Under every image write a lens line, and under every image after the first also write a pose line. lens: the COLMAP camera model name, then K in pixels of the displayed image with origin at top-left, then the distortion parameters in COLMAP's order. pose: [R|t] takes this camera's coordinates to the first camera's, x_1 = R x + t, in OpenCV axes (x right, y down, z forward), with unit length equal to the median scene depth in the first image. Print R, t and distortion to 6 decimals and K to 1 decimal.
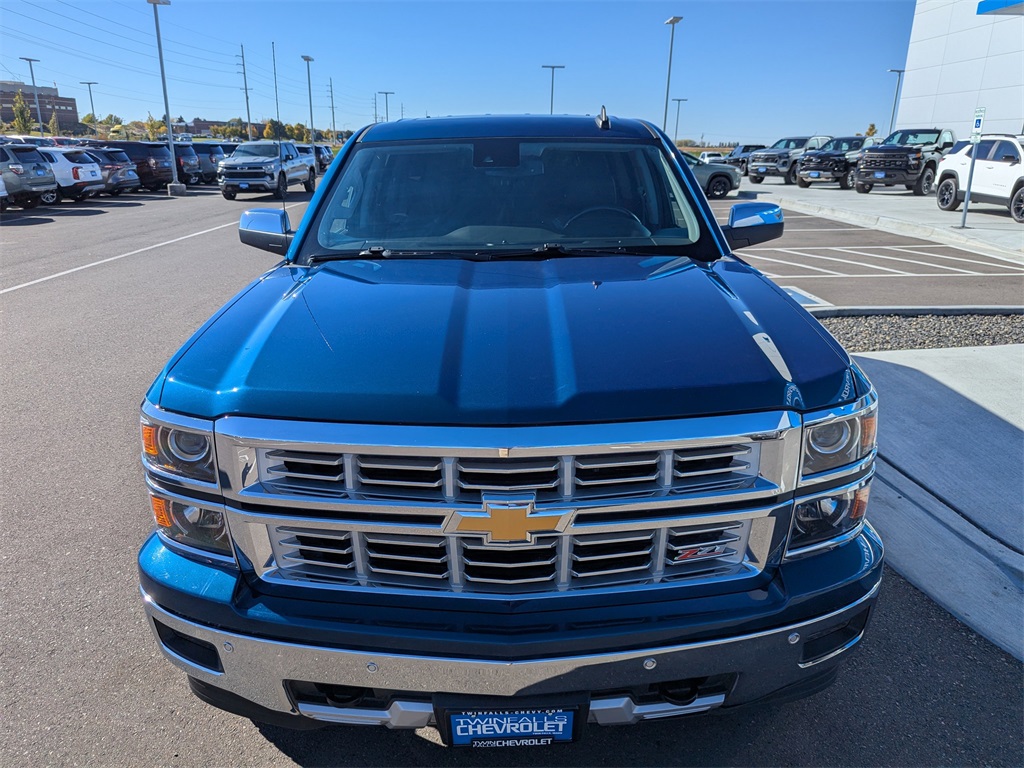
lens RADIAL K [[744.2, 0, 506.8], [0, 744.2, 379.5], [0, 0, 1]] dist [0.034096, -0.032307]
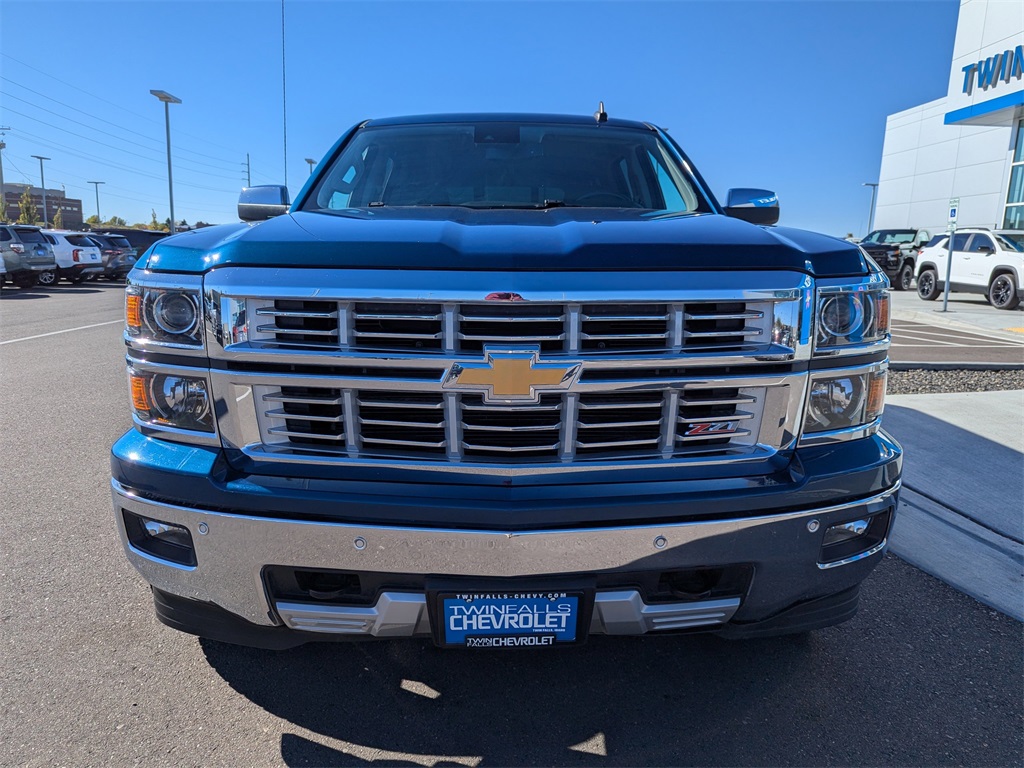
lens RADIAL K [[744.2, 0, 510.7], [0, 744.2, 385.0], [0, 0, 1]] dist [0.034096, -0.032307]
pose [[0.999720, 0.016124, 0.017292, -0.011892], [-0.013766, 0.991583, -0.128738, 0.269145], [-0.019222, 0.128464, 0.991528, 0.054176]]
